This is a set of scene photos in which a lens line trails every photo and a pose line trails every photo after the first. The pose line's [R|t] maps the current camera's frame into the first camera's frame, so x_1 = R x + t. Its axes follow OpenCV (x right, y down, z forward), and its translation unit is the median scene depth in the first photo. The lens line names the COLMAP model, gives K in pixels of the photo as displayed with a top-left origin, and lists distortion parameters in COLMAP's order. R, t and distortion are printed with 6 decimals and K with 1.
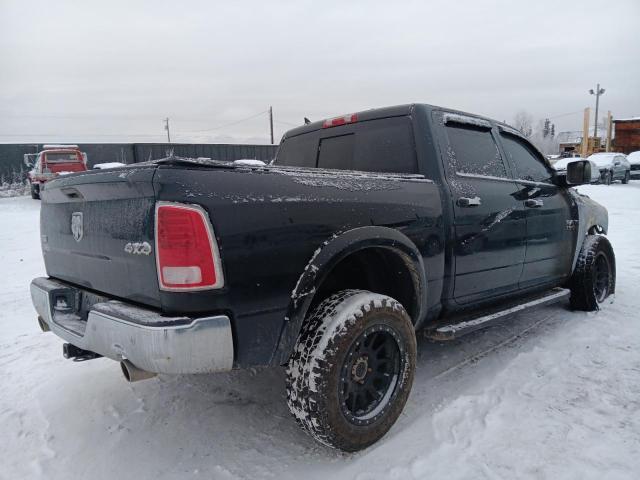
lens RADIAL K [[500.0, 0, 321.2], [0, 500.0, 239.6], [0, 0, 1]] dist [0.021109, -0.008736]
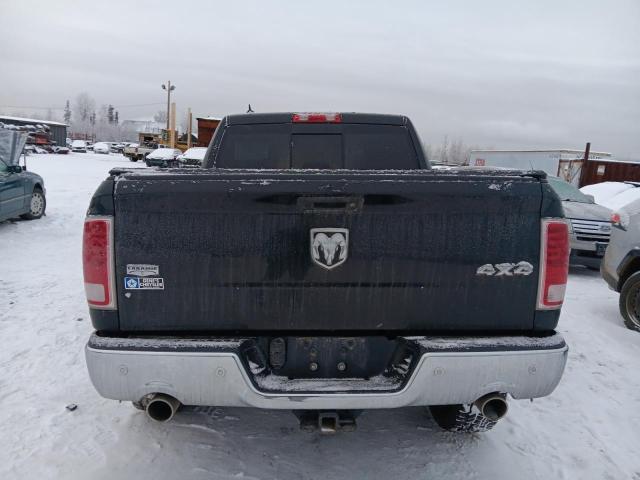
lens RADIAL K [[500.0, 0, 323.9], [0, 500.0, 241.1], [0, 0, 1]] dist [0.021109, -0.008736]
pose [[0.680971, -0.058456, 0.729973, -0.681885], [0.035991, 0.998276, 0.046367, -0.047490], [-0.731425, -0.005302, 0.681901, 0.345088]]
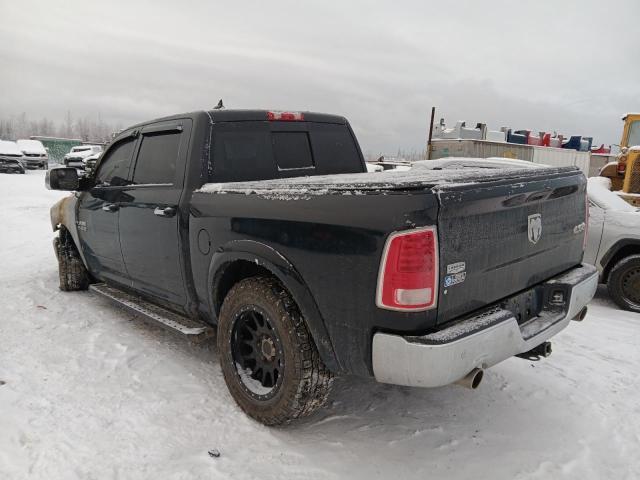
lens RADIAL K [[500.0, 0, 316.2], [0, 500.0, 238.8], [0, 0, 1]] dist [0.021109, -0.008736]
pose [[0.025684, -0.143358, 0.989338, -1.013497], [0.105474, 0.984529, 0.139923, -0.132866], [-0.994090, 0.100756, 0.040407, 0.946565]]
